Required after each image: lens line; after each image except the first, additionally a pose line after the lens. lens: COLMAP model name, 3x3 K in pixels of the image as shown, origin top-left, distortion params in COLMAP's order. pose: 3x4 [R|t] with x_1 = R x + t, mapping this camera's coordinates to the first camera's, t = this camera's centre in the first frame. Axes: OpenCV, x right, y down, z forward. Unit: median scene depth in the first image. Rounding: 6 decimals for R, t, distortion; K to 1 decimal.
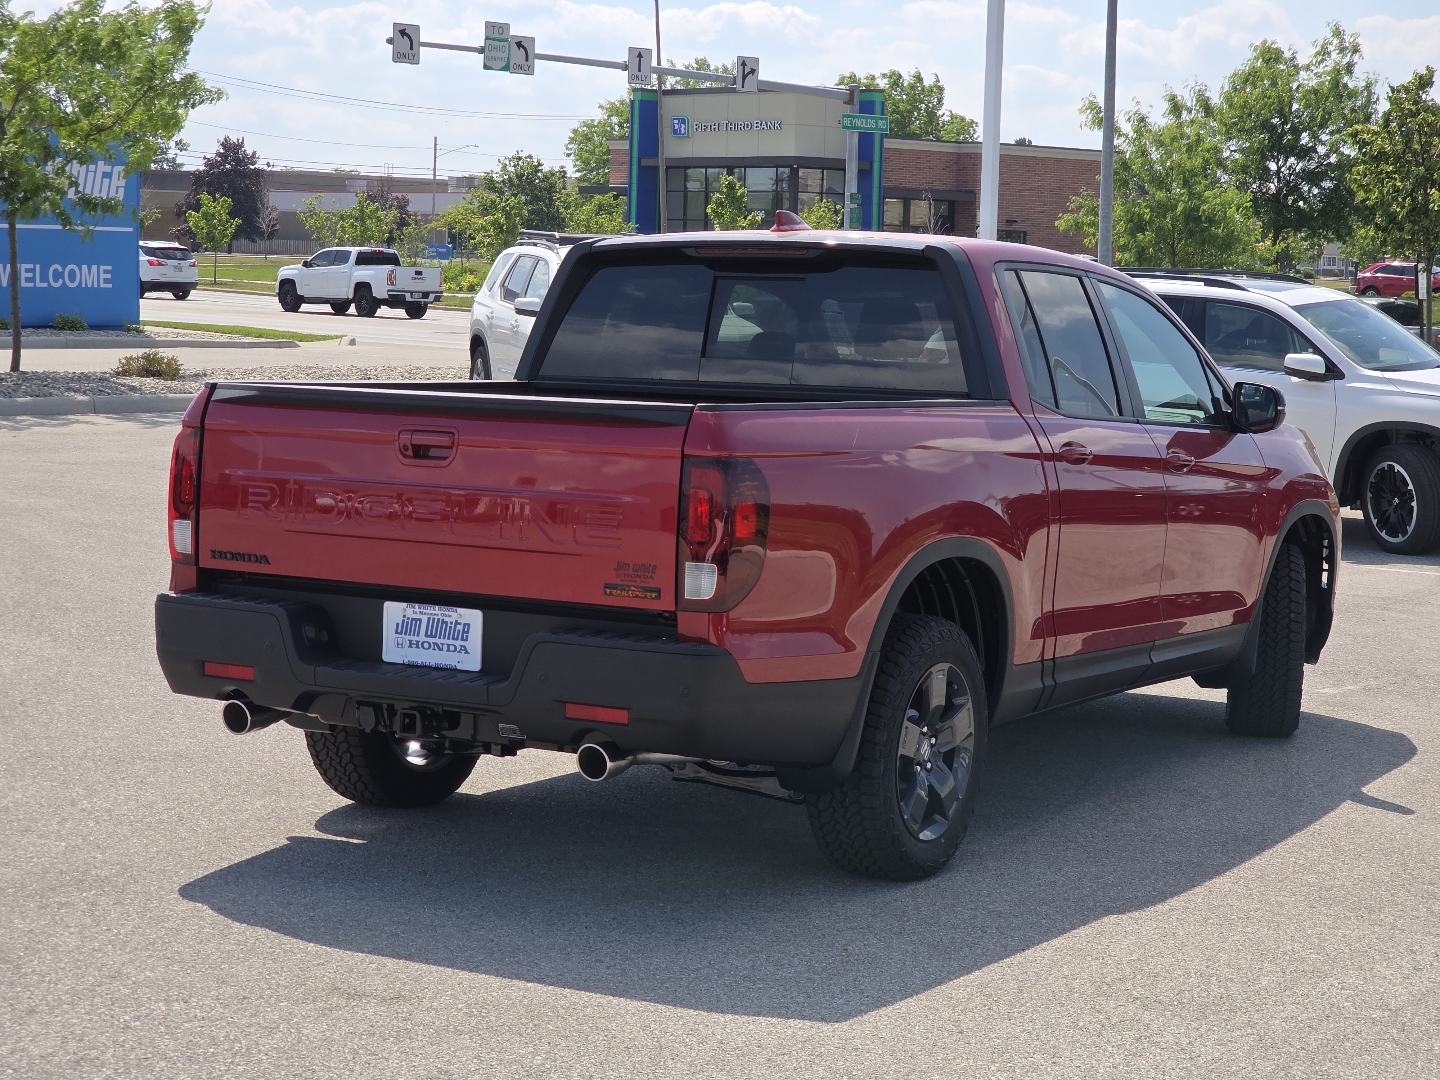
lens RADIAL K [[3145.4, 0, 720.0], [0, 3145.4, 540.0], [0, 0, 1]] dist [-0.469248, 0.133459]
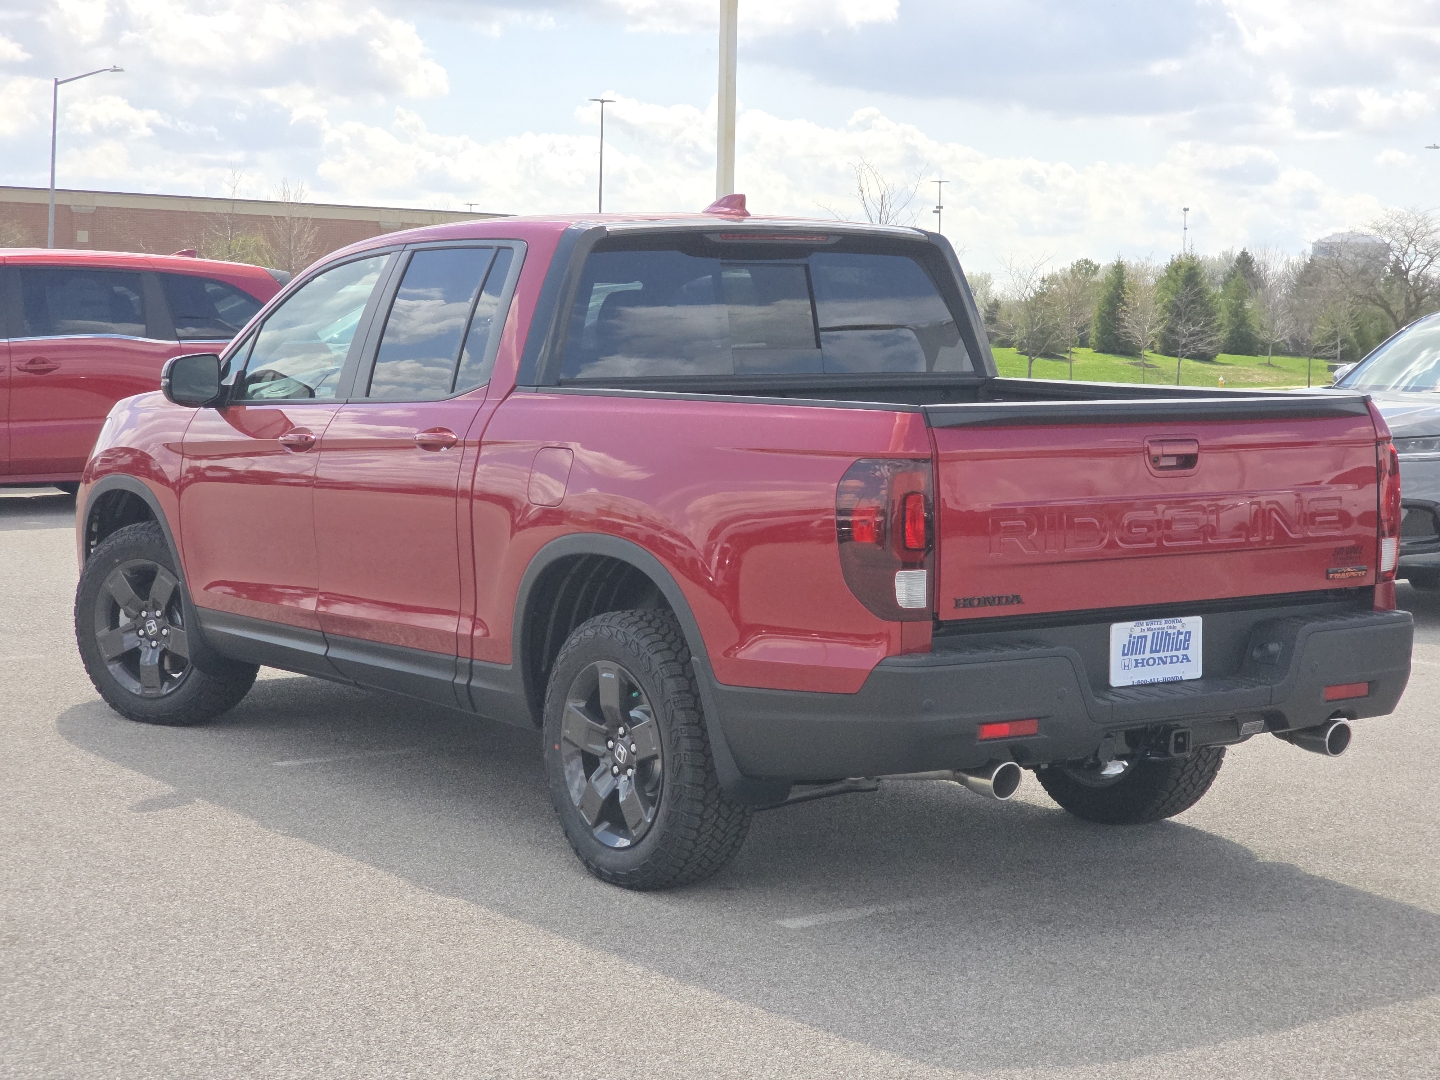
lens RADIAL K [[3145.4, 0, 720.0], [0, 3145.4, 540.0], [0, 0, 1]] dist [-0.469248, 0.133459]
pose [[0.434770, -0.113631, 0.893344, -1.005336], [0.078309, 0.993020, 0.088198, -0.098727], [-0.897130, 0.031611, 0.440634, 0.695145]]
